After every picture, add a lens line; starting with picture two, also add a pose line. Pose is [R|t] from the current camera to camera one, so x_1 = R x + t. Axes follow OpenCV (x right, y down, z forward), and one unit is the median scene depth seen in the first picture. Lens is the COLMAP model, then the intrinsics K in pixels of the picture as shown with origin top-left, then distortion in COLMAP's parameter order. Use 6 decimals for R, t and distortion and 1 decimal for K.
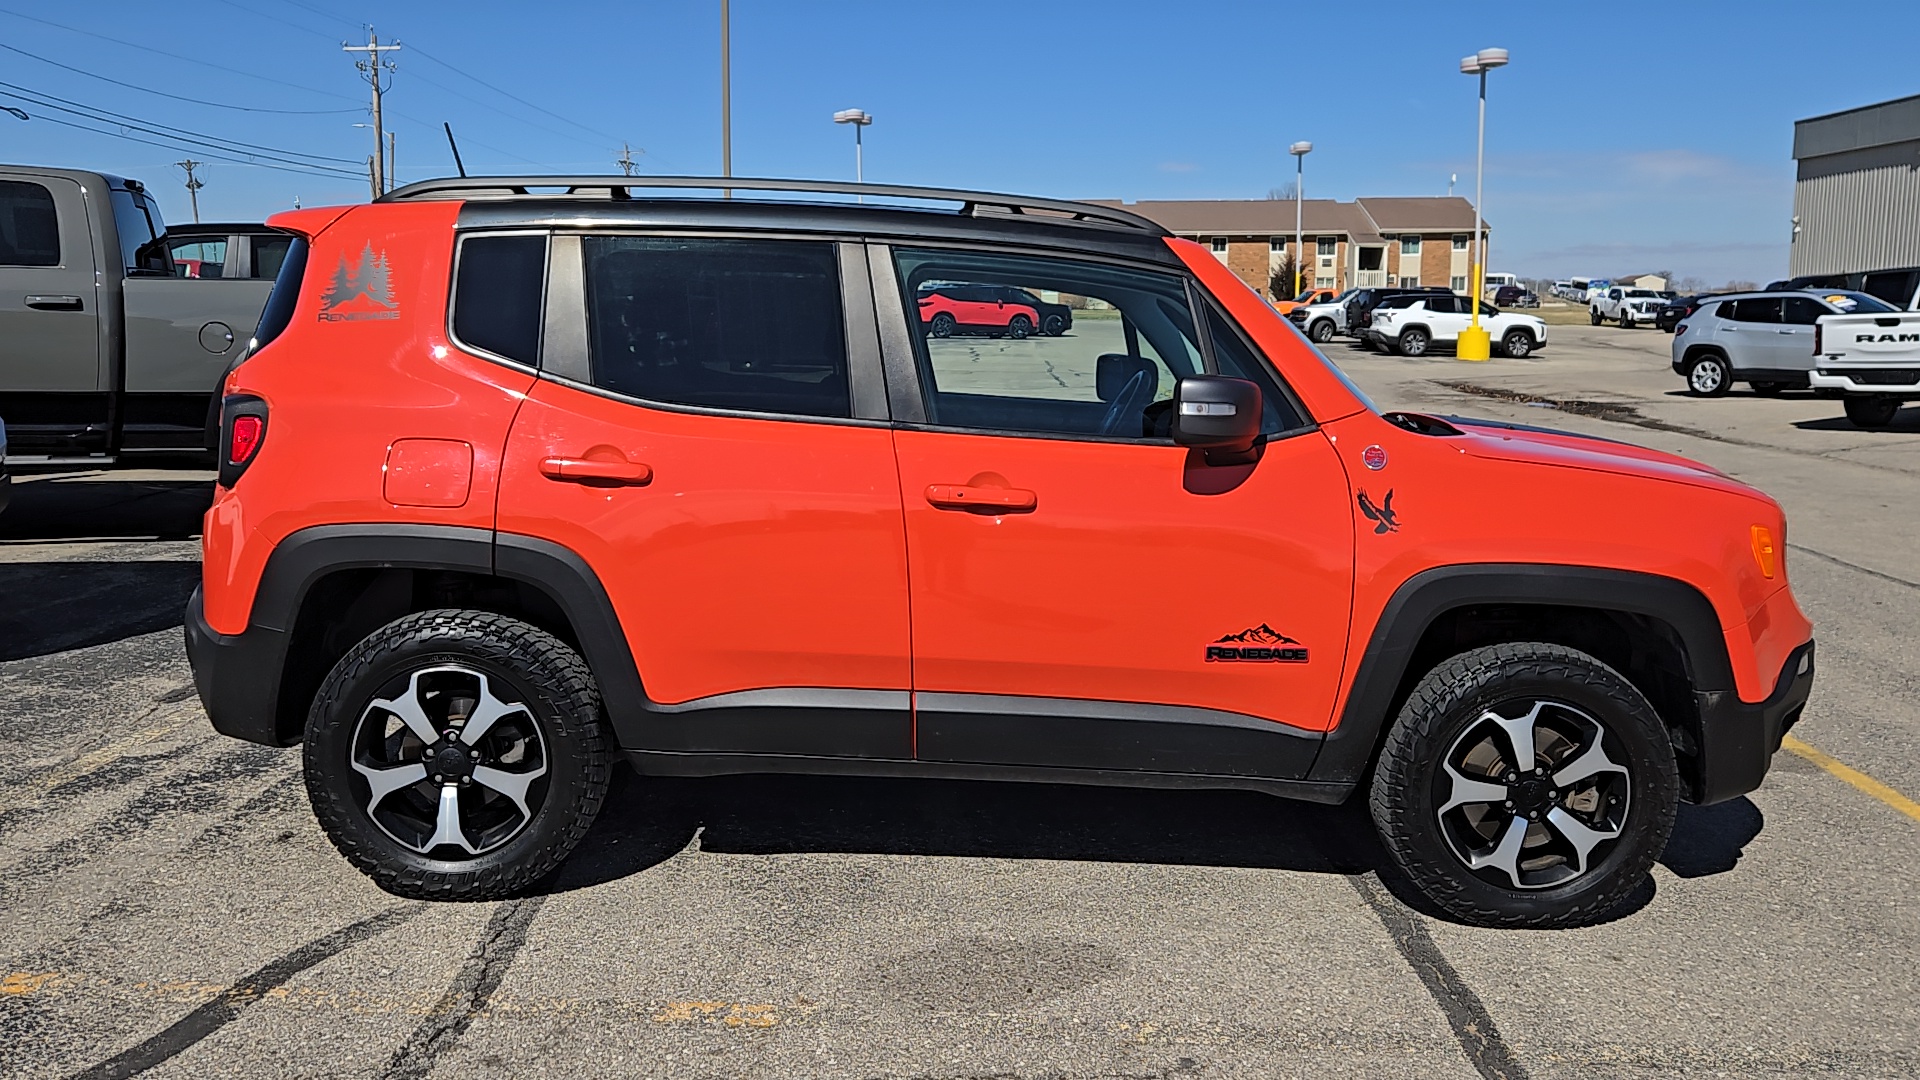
lens RADIAL K [[1598.5, 0, 960.0], [0, 1598.5, 540.0], [0, 0, 1]] dist [0.014715, -0.003168]
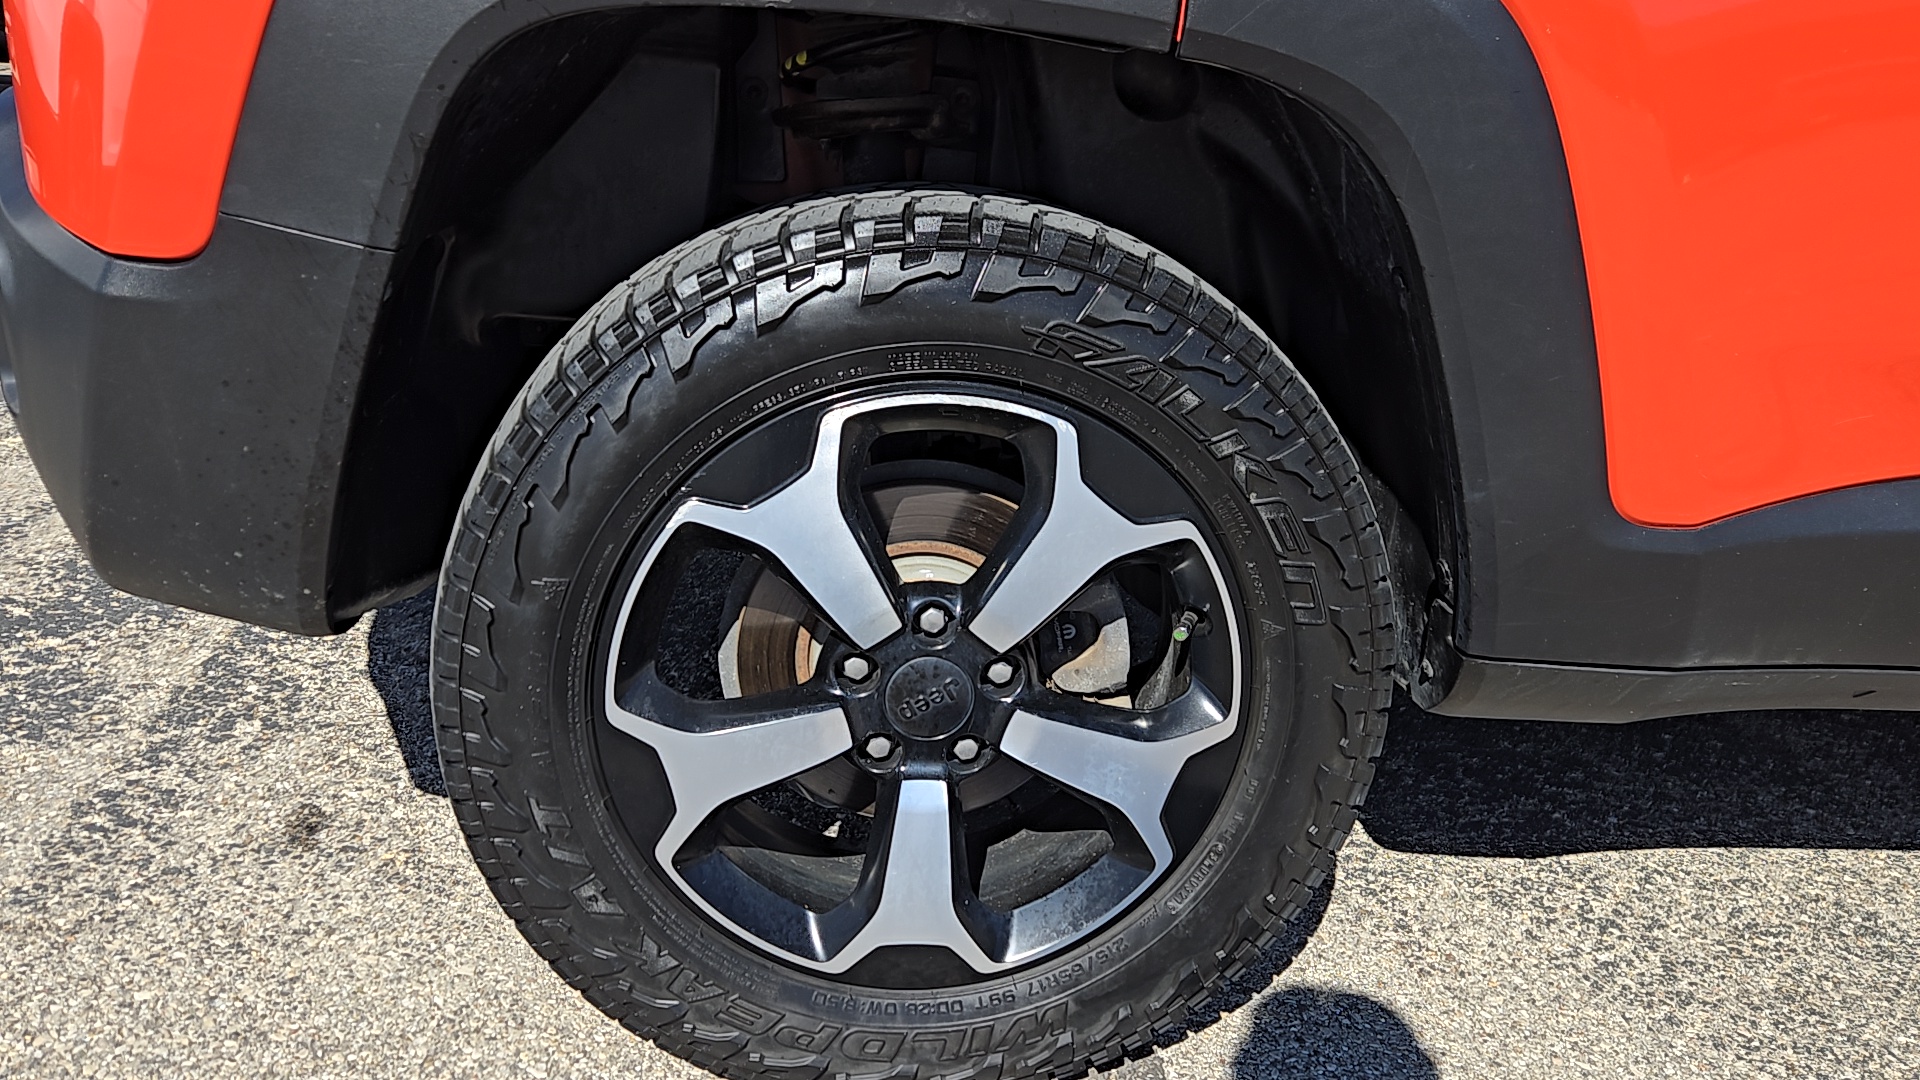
lens RADIAL K [[1615.4, 0, 960.5], [0, 1615.4, 538.0], [0, 0, 1]] dist [0.014476, -0.007424]
pose [[0.994626, 0.006937, 0.103296, -0.344093], [-0.026977, 0.980649, 0.193905, 0.048306], [-0.099952, -0.195650, 0.975567, 0.704724]]
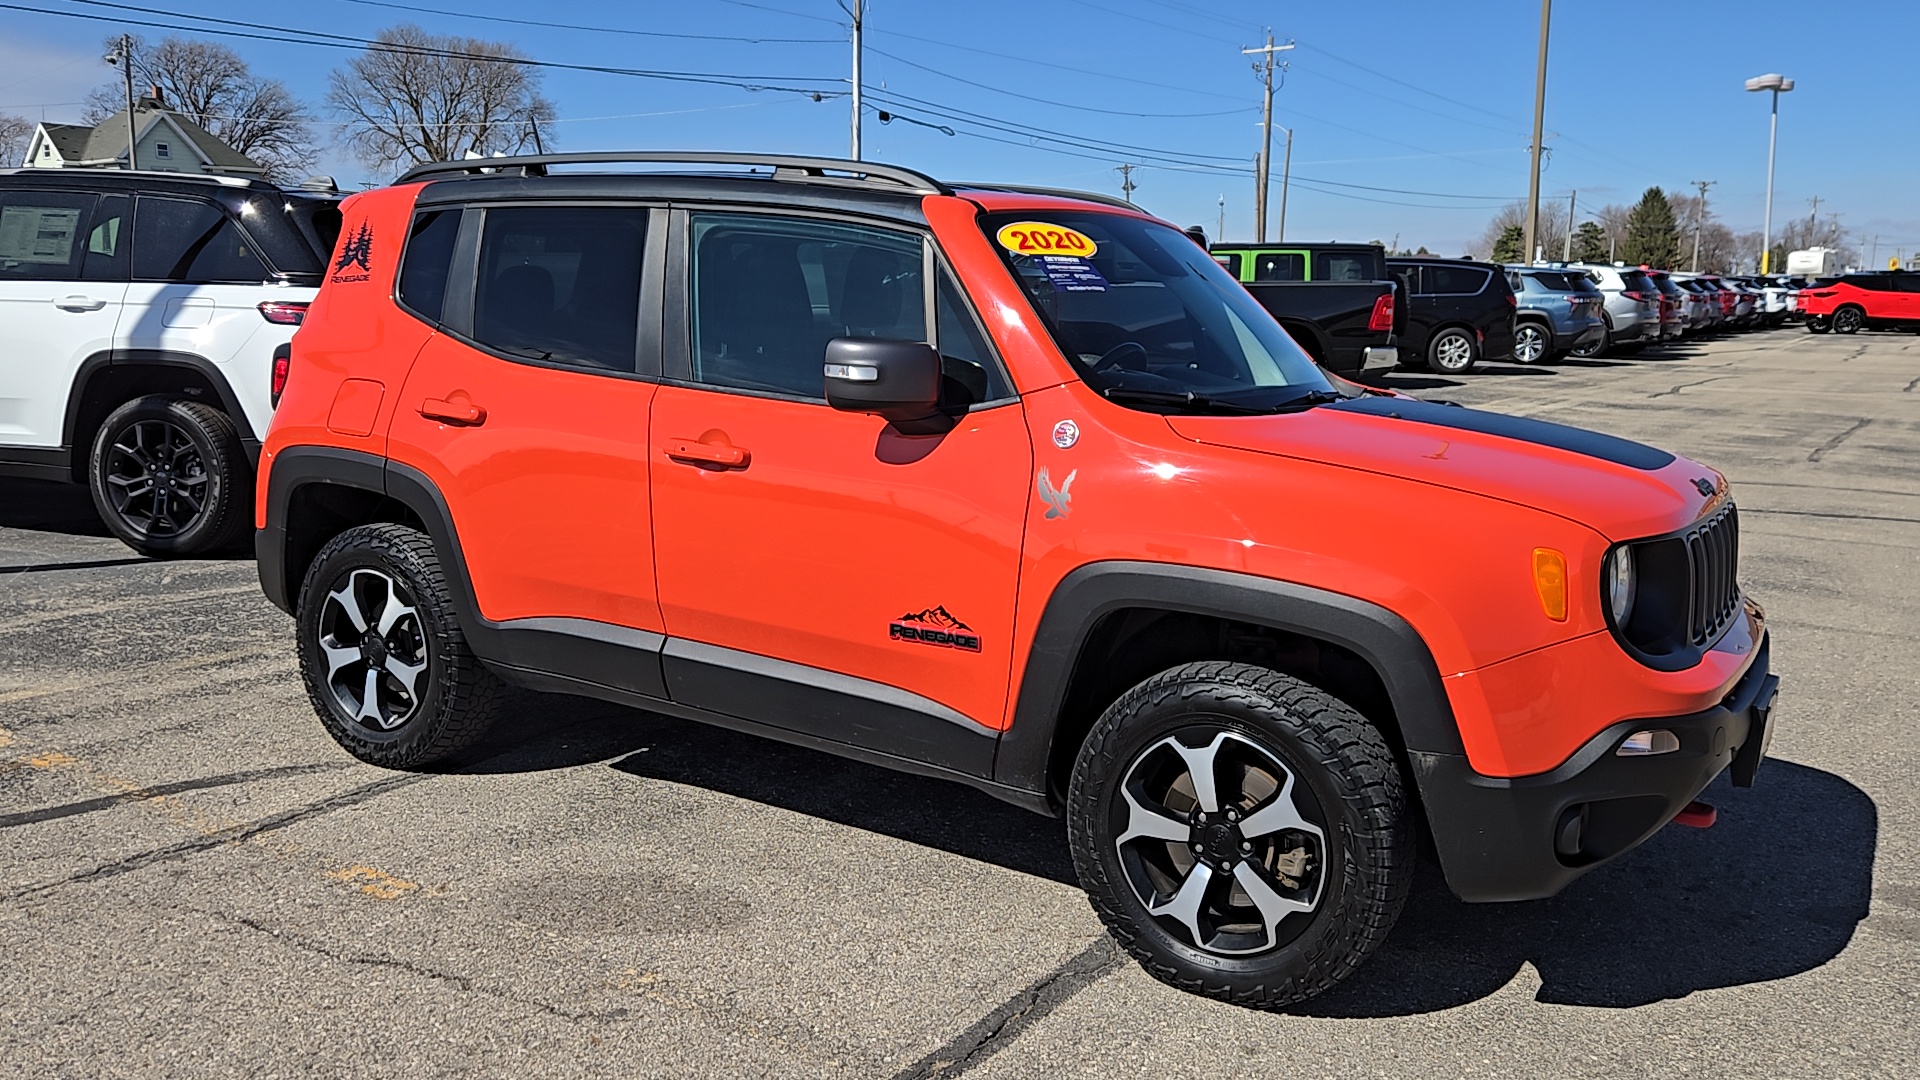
lens RADIAL K [[1615.4, 0, 960.5], [0, 1615.4, 538.0], [0, 0, 1]] dist [0.014476, -0.007424]
pose [[0.844280, 0.083514, -0.529355, 0.688894], [-0.081271, 0.996311, 0.027562, -0.013793], [0.529703, 0.019751, 0.847953, 0.201094]]
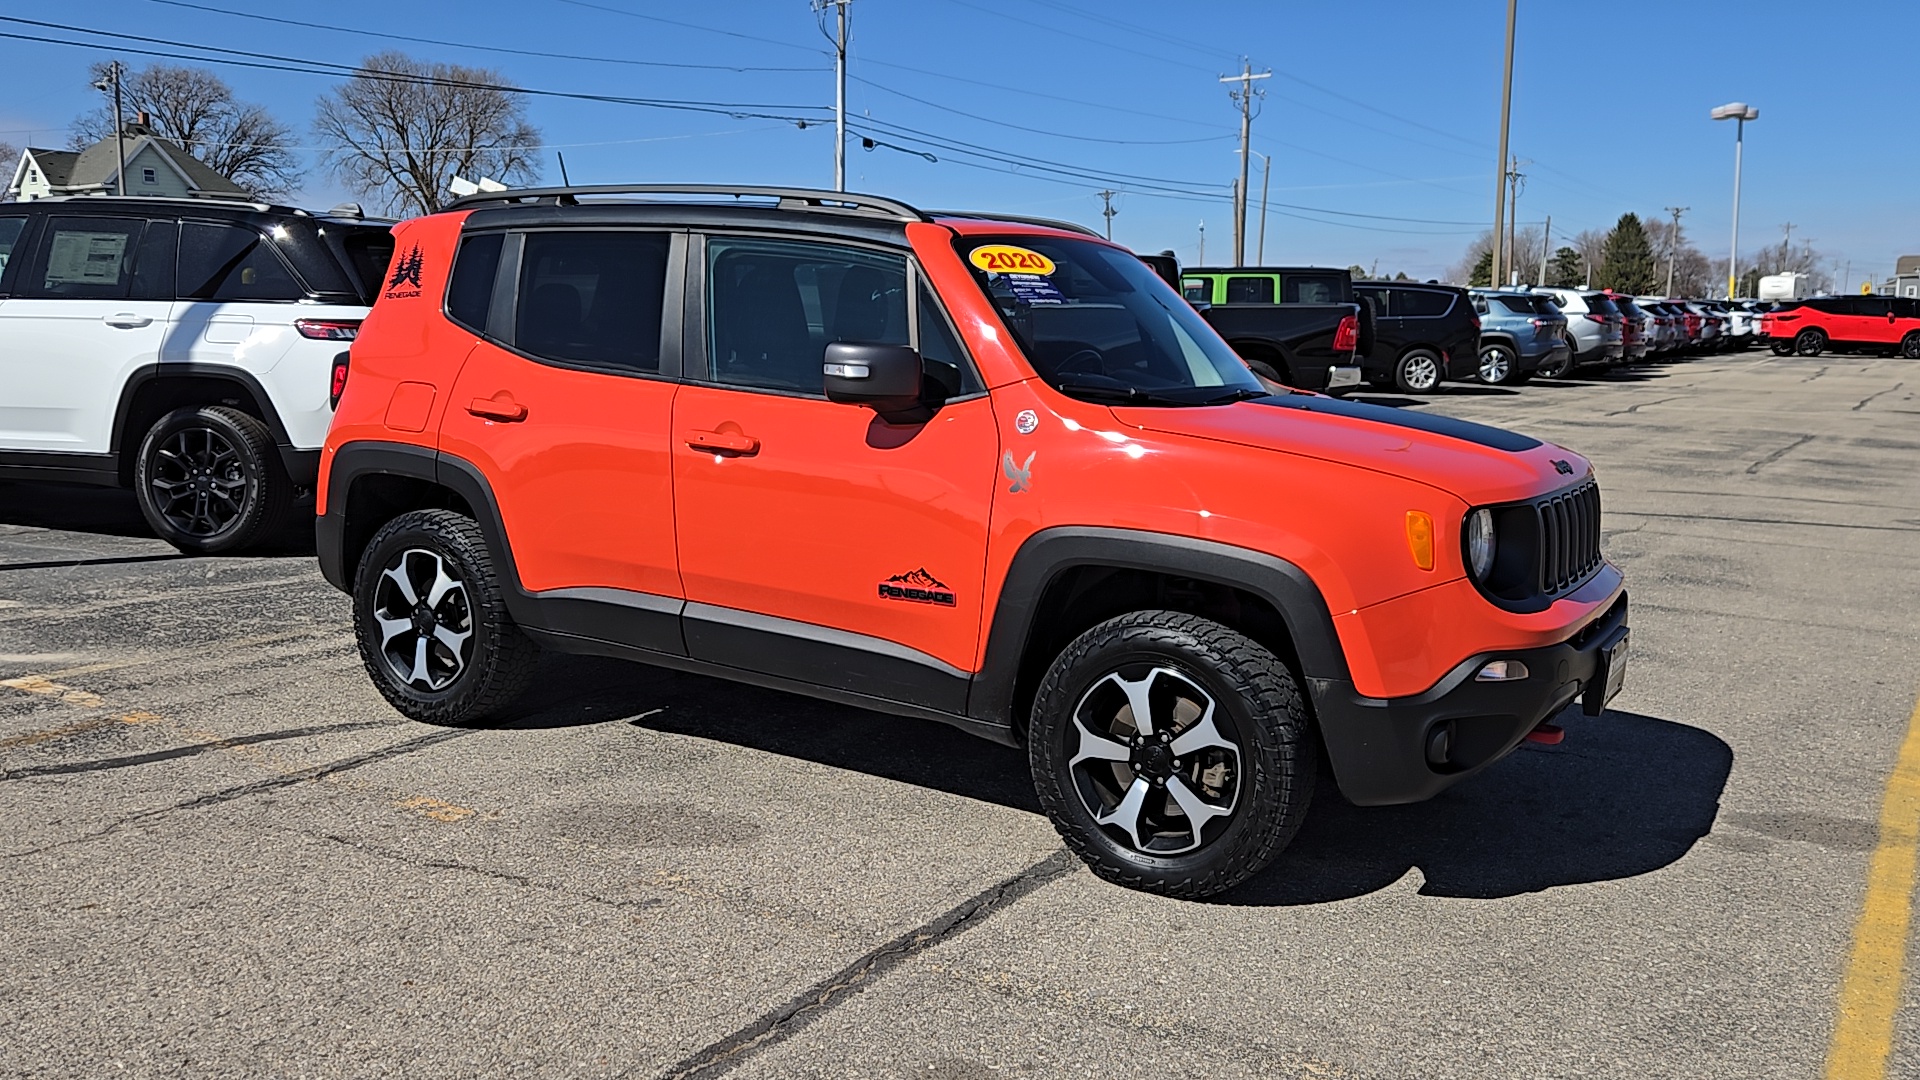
lens RADIAL K [[1615.4, 0, 960.5], [0, 1615.4, 538.0], [0, 0, 1]] dist [0.014476, -0.007424]
pose [[0.849926, 0.074258, -0.521644, 0.785919], [-0.079867, 0.996736, 0.011760, 0.016269], [0.520814, 0.031666, 0.853082, 0.057317]]
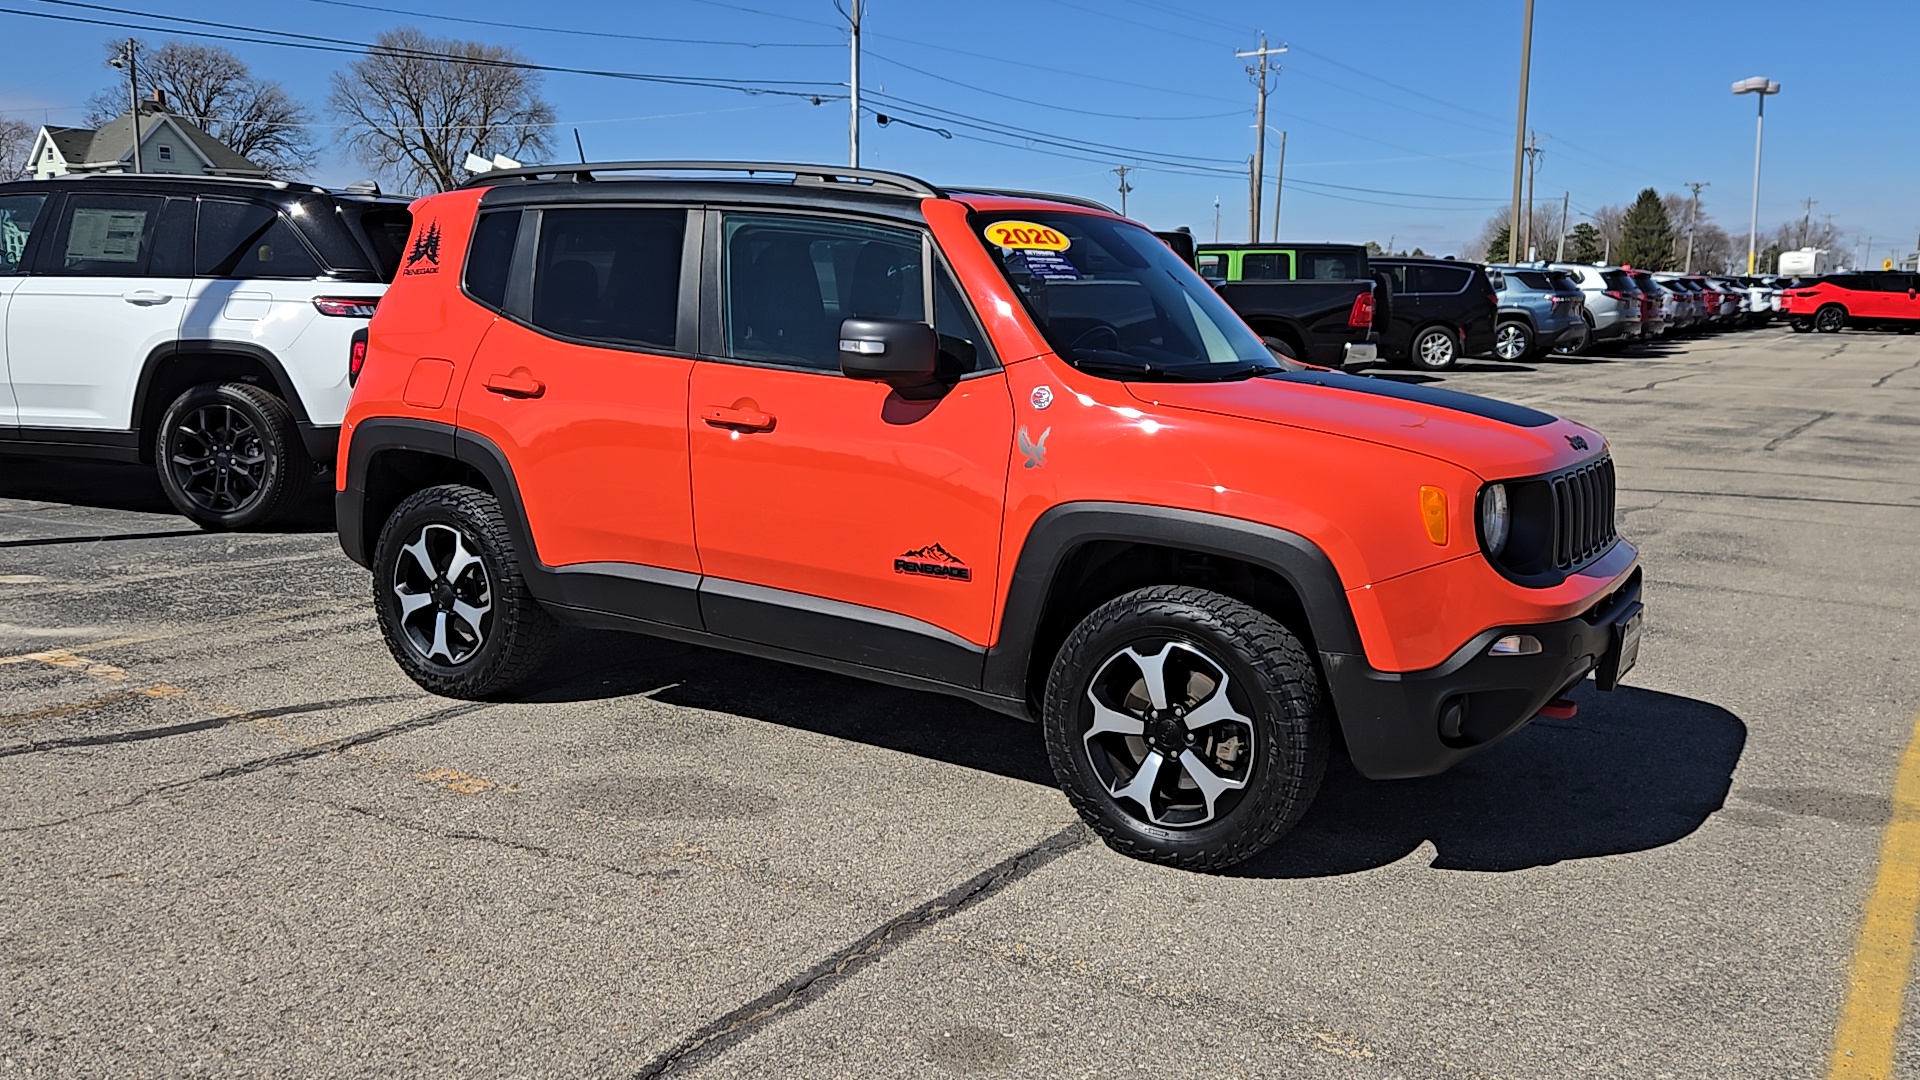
lens RADIAL K [[1615.4, 0, 960.5], [0, 1615.4, 538.0], [0, 0, 1]] dist [0.014476, -0.007424]
pose [[0.845190, 0.081954, -0.528145, 0.788796], [-0.080156, 0.996434, 0.026347, 0.017802], [0.528421, 0.020066, 0.848745, 0.051804]]
